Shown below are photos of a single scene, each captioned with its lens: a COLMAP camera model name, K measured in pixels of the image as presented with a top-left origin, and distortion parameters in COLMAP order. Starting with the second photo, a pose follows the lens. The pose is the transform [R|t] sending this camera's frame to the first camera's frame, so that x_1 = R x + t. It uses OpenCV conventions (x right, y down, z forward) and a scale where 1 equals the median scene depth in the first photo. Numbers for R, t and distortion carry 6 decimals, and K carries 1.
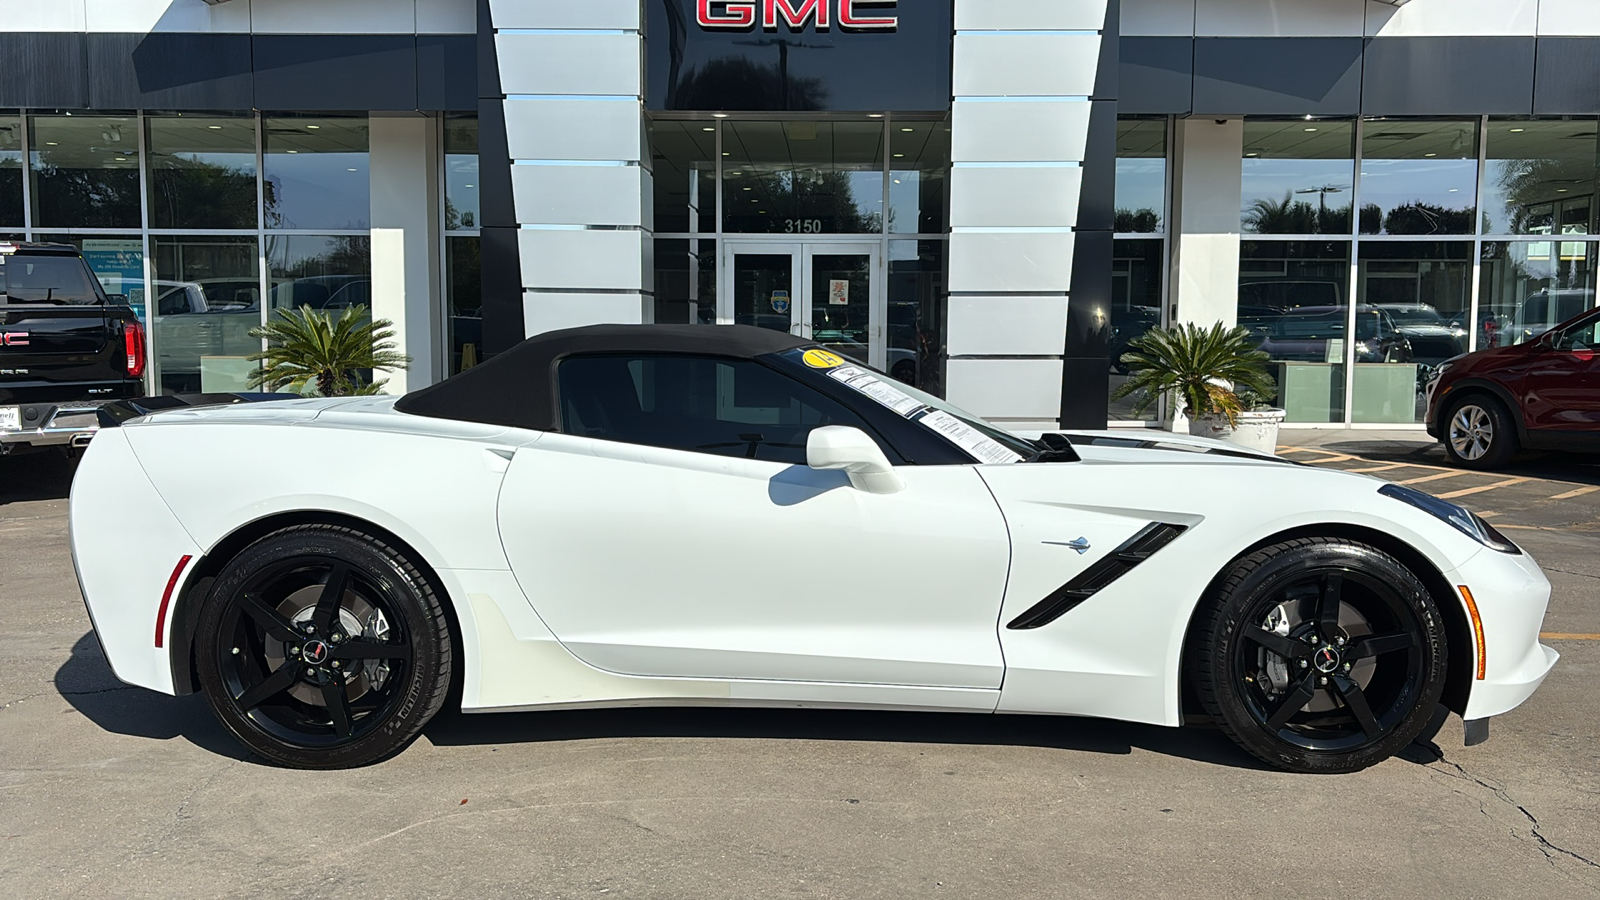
lens RADIAL K [[1374.6, 0, 793.7], [0, 1374.6, 491.5], [0, 0, 1]] dist [0.020064, -0.009511]
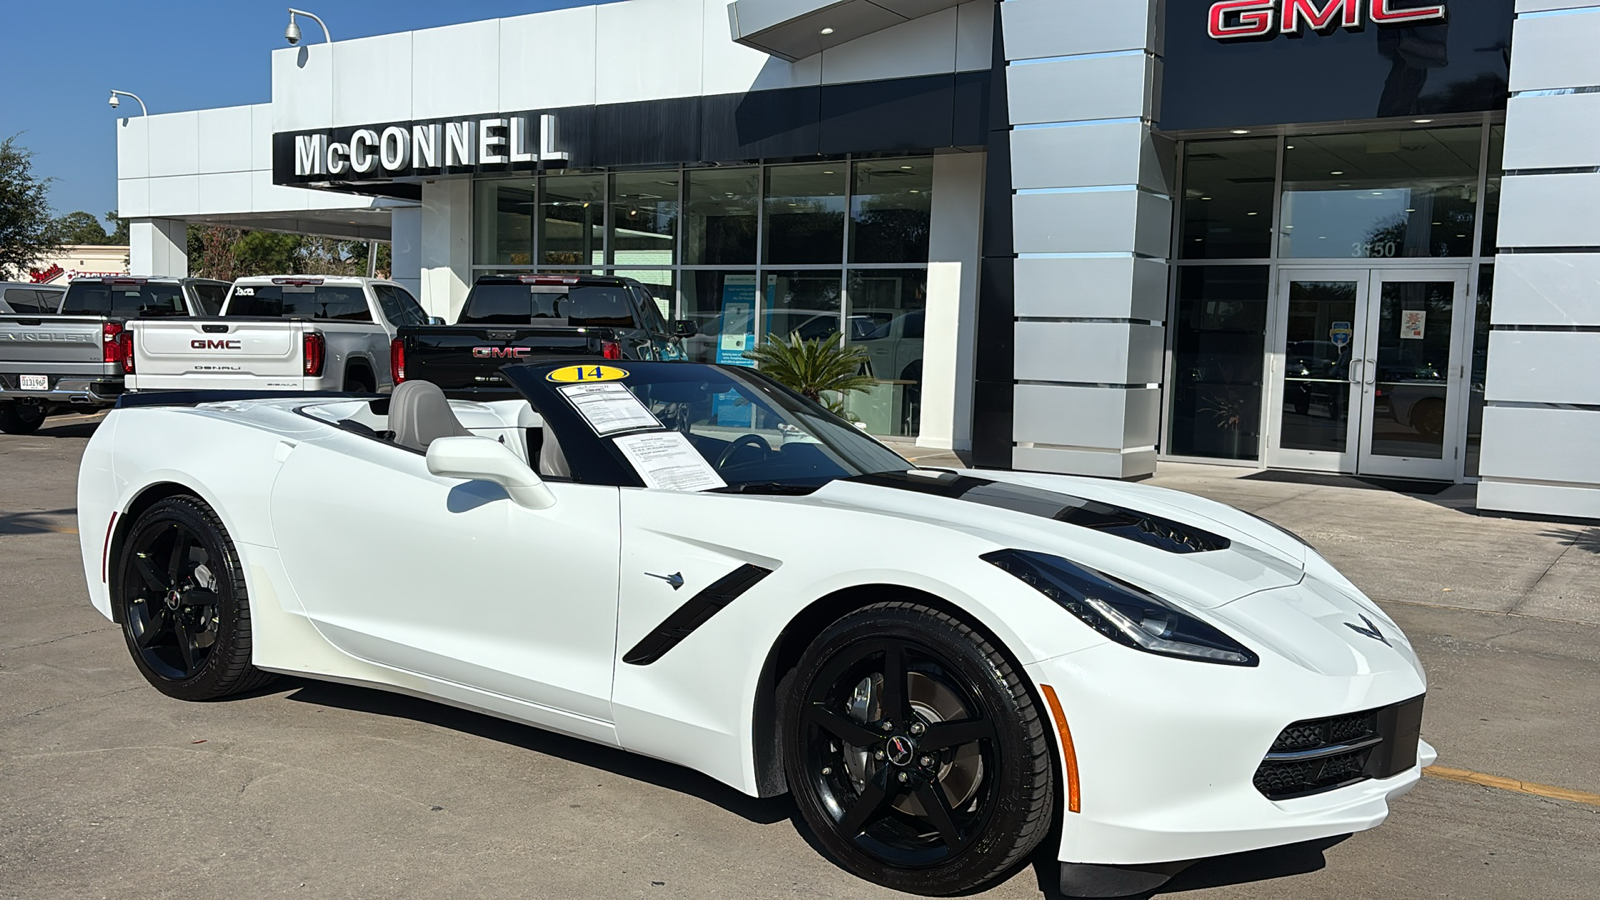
lens RADIAL K [[1374.6, 0, 785.4], [0, 1374.6, 474.3], [0, 0, 1]] dist [0.020064, -0.009511]
pose [[0.845635, 0.069132, -0.529265, 0.230567], [-0.088024, 0.996063, -0.010536, -0.008774], [0.526453, 0.055498, 0.848391, 0.077334]]
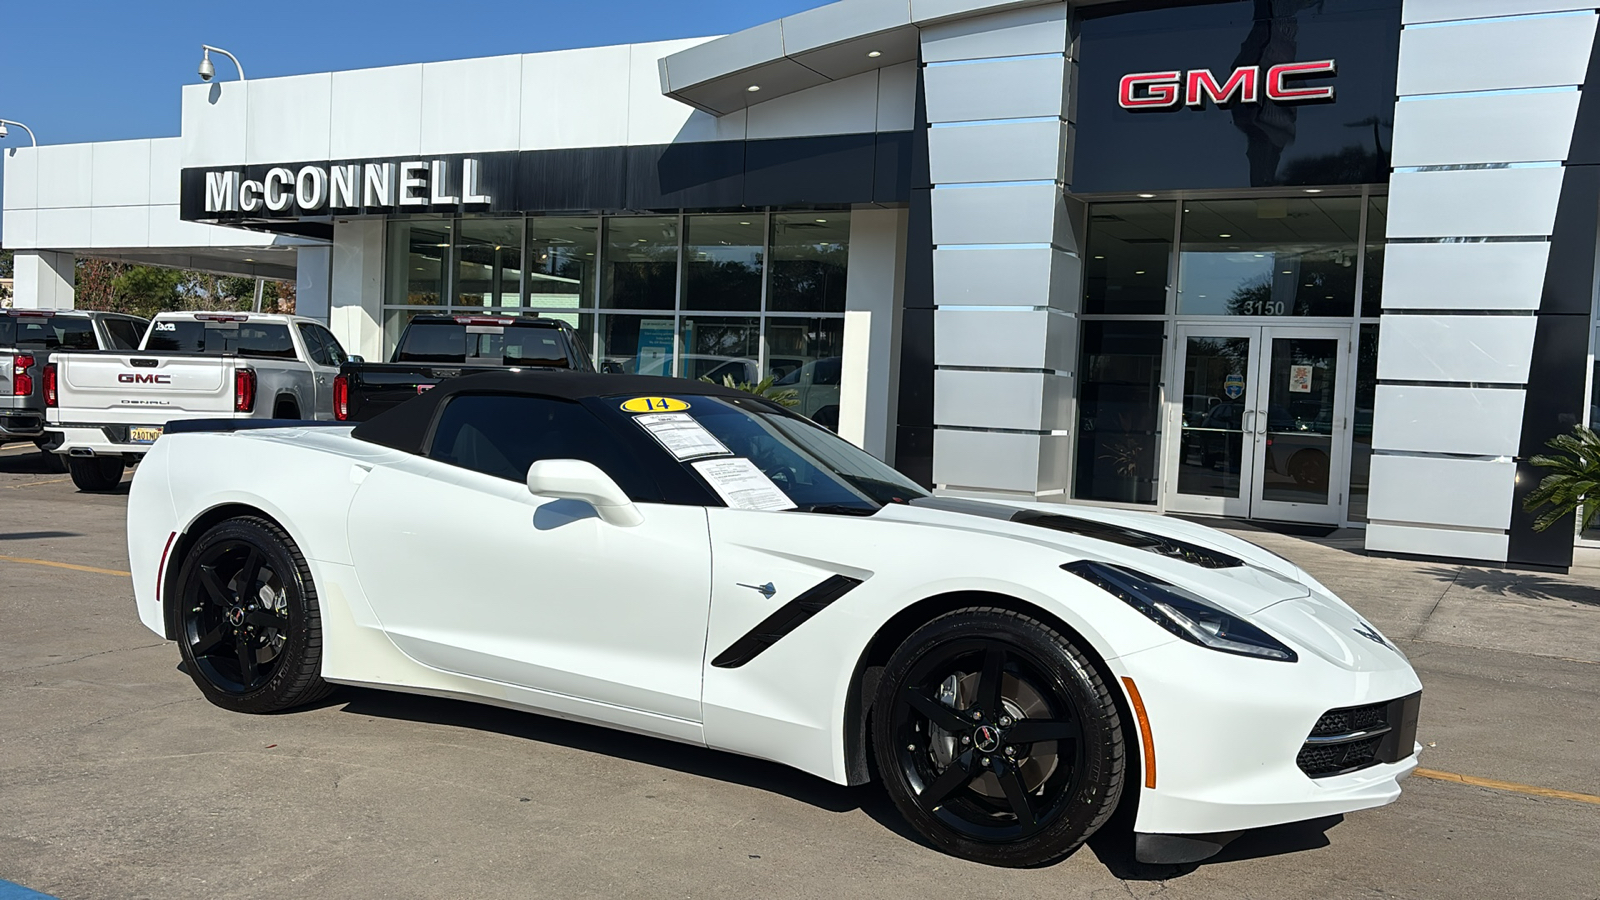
lens RADIAL K [[1374.6, 0, 777.5], [0, 1374.6, 465.5], [0, 0, 1]] dist [0.020064, -0.009511]
pose [[0.887377, 0.057223, -0.457480, 0.206777], [-0.094351, 0.993807, -0.058705, 0.001910], [0.451287, 0.095257, 0.887280, 0.027493]]
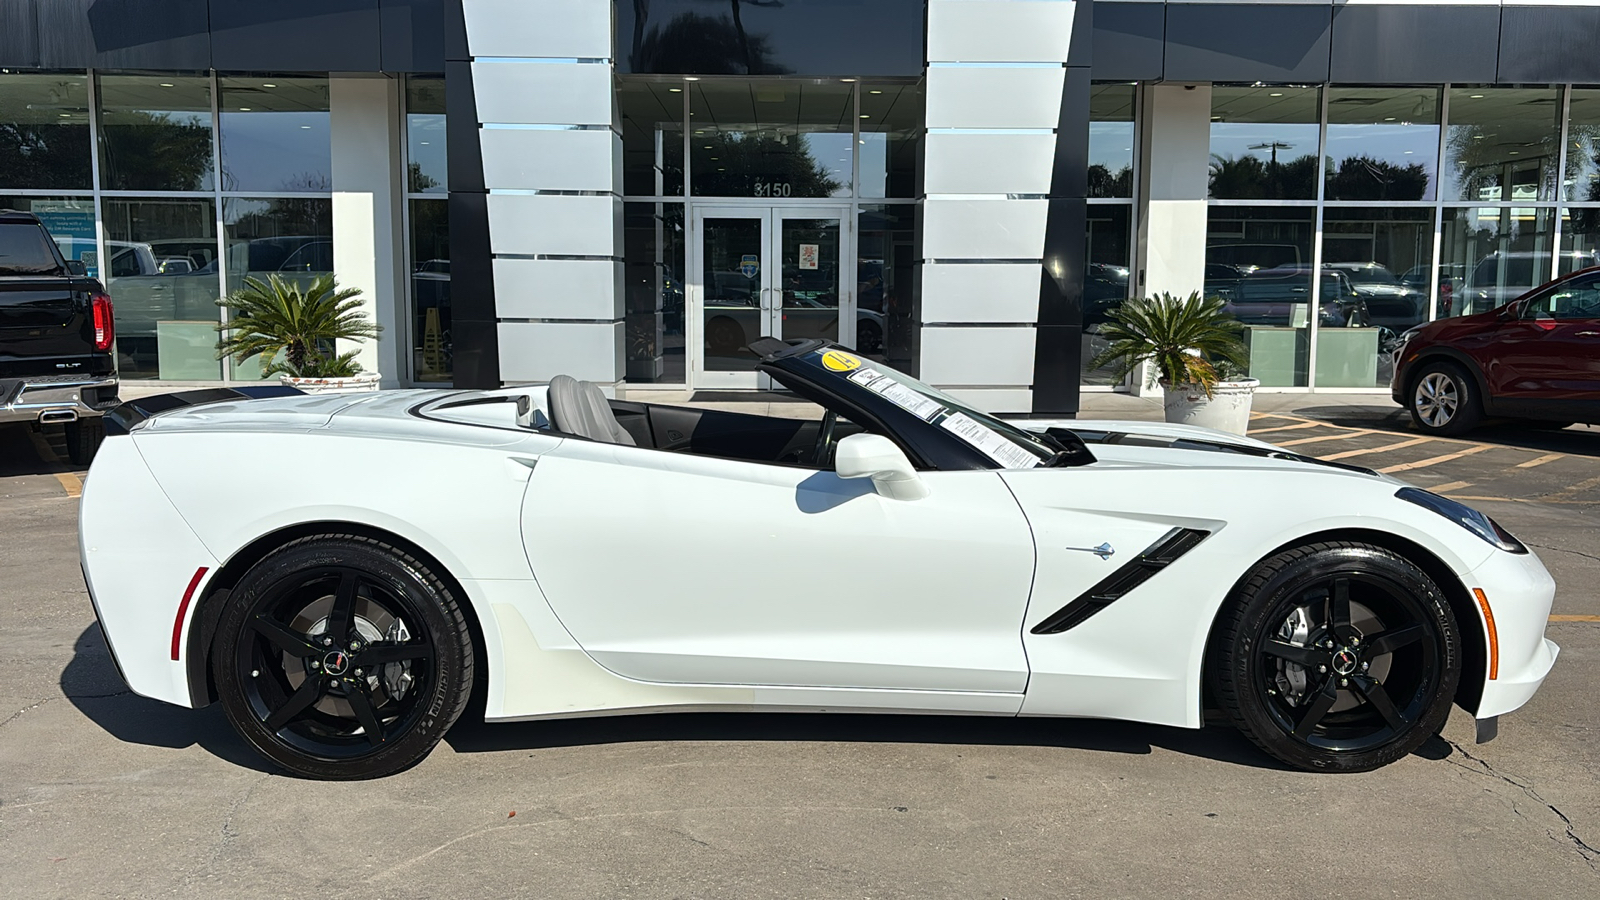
lens RADIAL K [[1374.6, 0, 799.0], [0, 1374.6, 482.3], [0, 0, 1]] dist [0.020064, -0.009511]
pose [[0.999327, -0.005091, 0.036320, -0.015758], [0.004098, 0.999617, 0.027356, -0.012175], [-0.036446, -0.027189, 0.998966, 0.000957]]
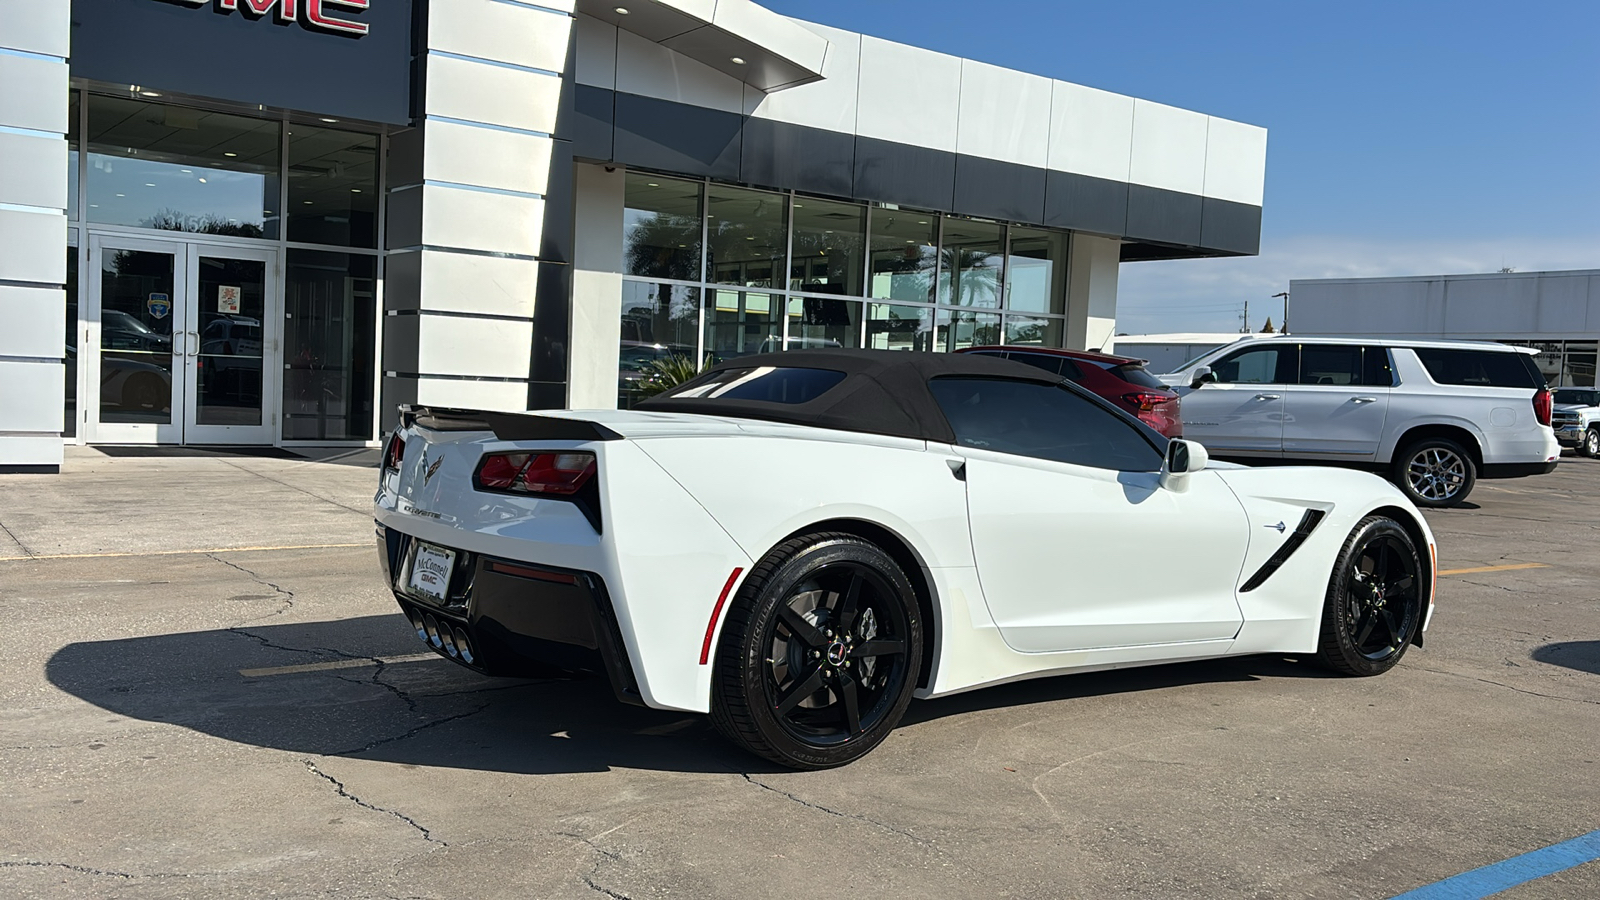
lens RADIAL K [[1374.6, 0, 801.3], [0, 1374.6, 481.6], [0, 0, 1]] dist [0.020064, -0.009511]
pose [[0.794760, -0.012822, 0.606788, -0.310896], [0.027254, 0.999522, -0.014576, 0.000017], [-0.606311, 0.028122, 0.794730, 0.058208]]
